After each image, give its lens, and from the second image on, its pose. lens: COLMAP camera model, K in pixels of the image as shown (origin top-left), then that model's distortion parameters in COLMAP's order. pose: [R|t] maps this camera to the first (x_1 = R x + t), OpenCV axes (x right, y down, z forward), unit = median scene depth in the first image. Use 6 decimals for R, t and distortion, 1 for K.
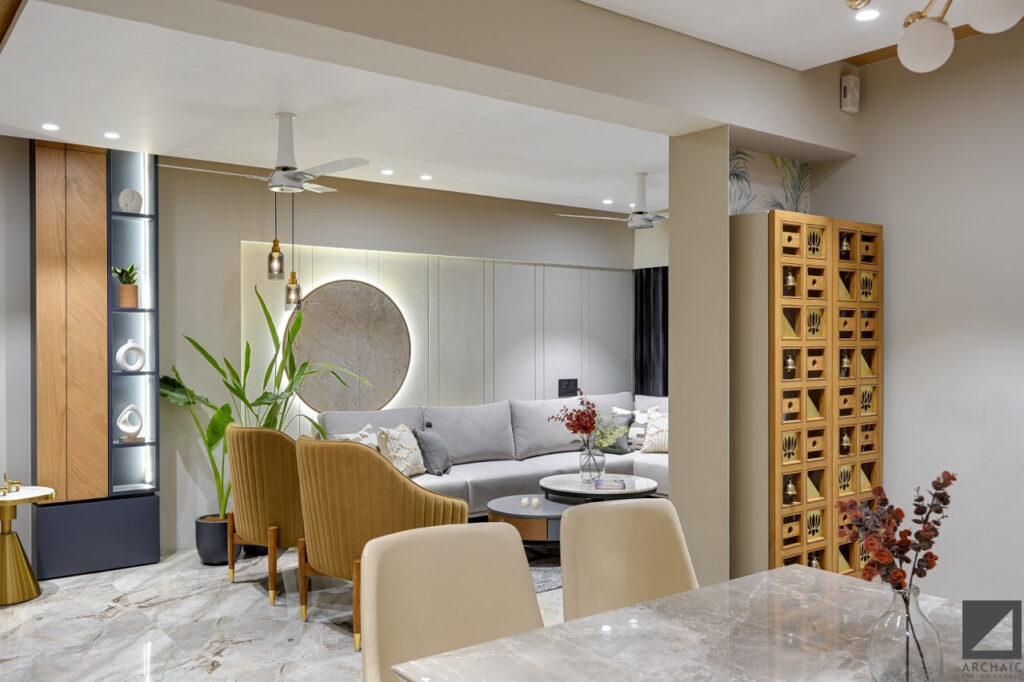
lens RADIAL K [[860.5, 0, 512.0], [0, 860.5, 341.0], [0, 0, 1]] dist [-0.001426, -0.000776]
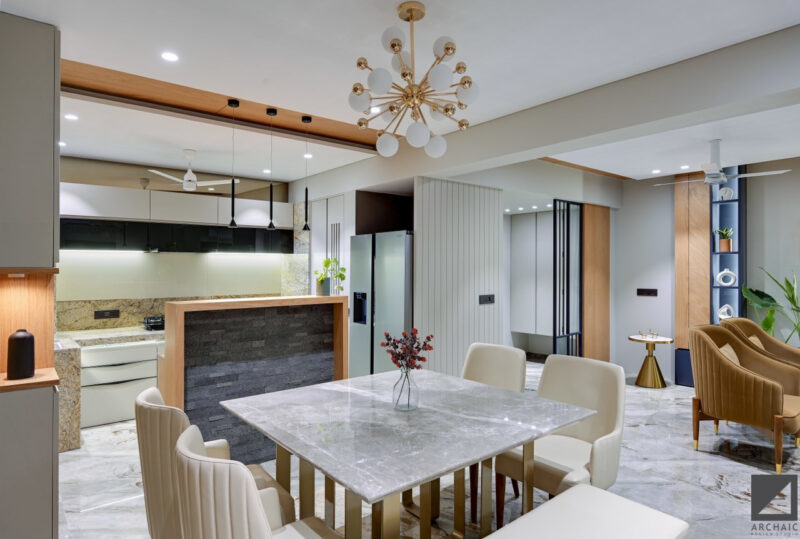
lens RADIAL K [[476.9, 0, 400.0], [0, 476.9, 269.5], [0, 0, 1]] dist [-0.007890, -0.001769]
pose [[0.032188, 0.001134, -0.999481, 1.363468], [0.004144, 0.999991, 0.001268, -0.011390], [0.999473, -0.004183, 0.032183, 0.680217]]
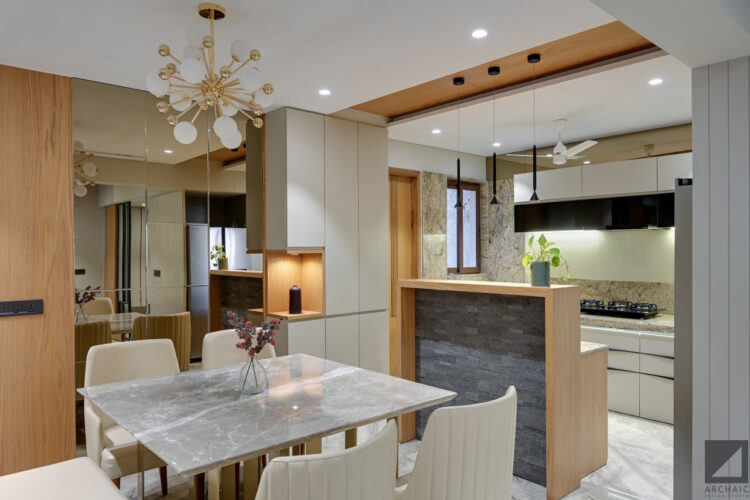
lens RADIAL K [[521.1, 0, 375.0], [0, 521.1, 250.0], [0, 0, 1]] dist [-0.004399, -0.001729]
pose [[-0.996426, 0.003814, -0.084385, 0.161099], [0.003756, 0.999993, 0.000844, -0.016731], [0.084388, 0.000524, -0.996433, 1.874368]]
